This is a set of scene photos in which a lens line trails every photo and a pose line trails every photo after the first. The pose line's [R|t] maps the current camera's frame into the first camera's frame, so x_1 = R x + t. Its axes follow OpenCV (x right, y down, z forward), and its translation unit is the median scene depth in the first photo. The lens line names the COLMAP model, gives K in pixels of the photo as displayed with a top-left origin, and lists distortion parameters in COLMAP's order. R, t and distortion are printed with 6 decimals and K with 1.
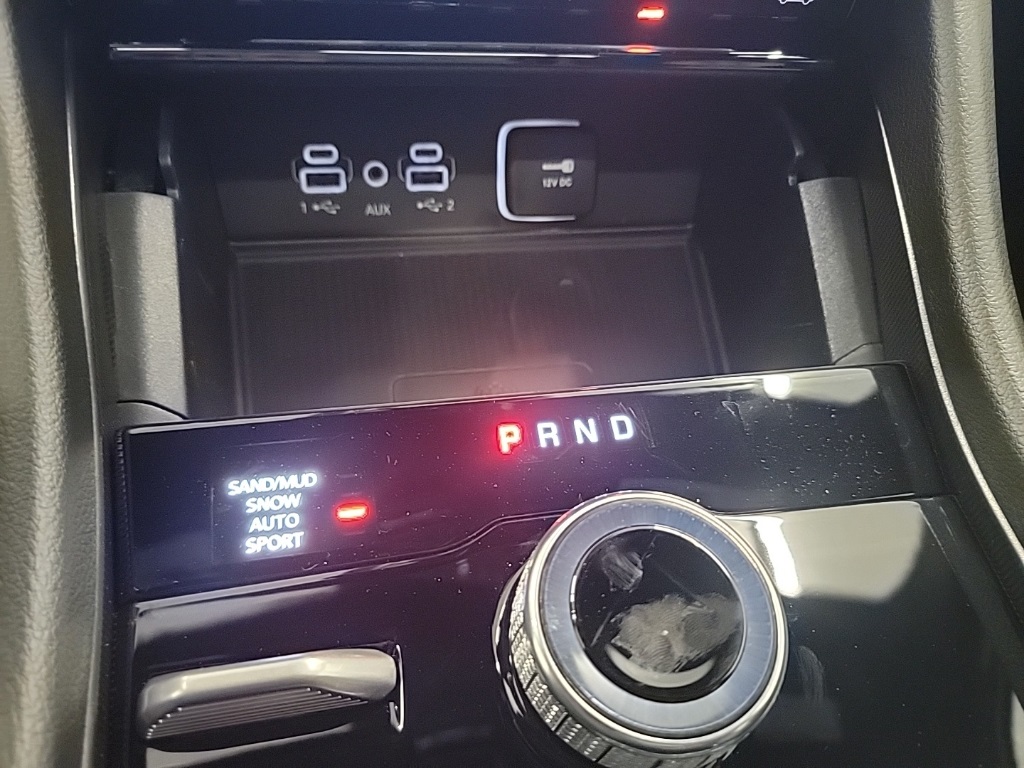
lens RADIAL K [[728.6, 0, 523.3], [0, 728.6, 387.7], [0, 0, 1]] dist [0.002698, -0.003015]
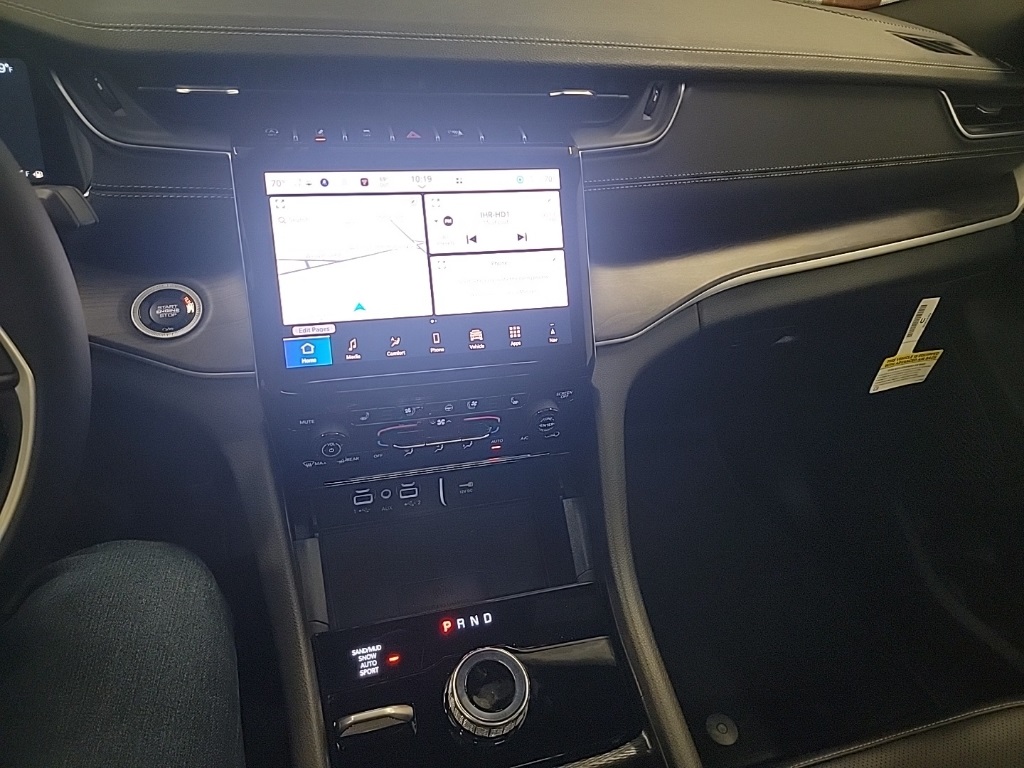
lens RADIAL K [[711.1, 0, 509.4], [0, 711.1, 378.7], [0, 0, 1]] dist [0.039561, -0.002352]
pose [[0.997561, -0.041650, 0.056011, 0.093642], [0.048441, 0.990856, -0.125931, -0.454599], [-0.050253, 0.128337, 0.990457, -1.644947]]
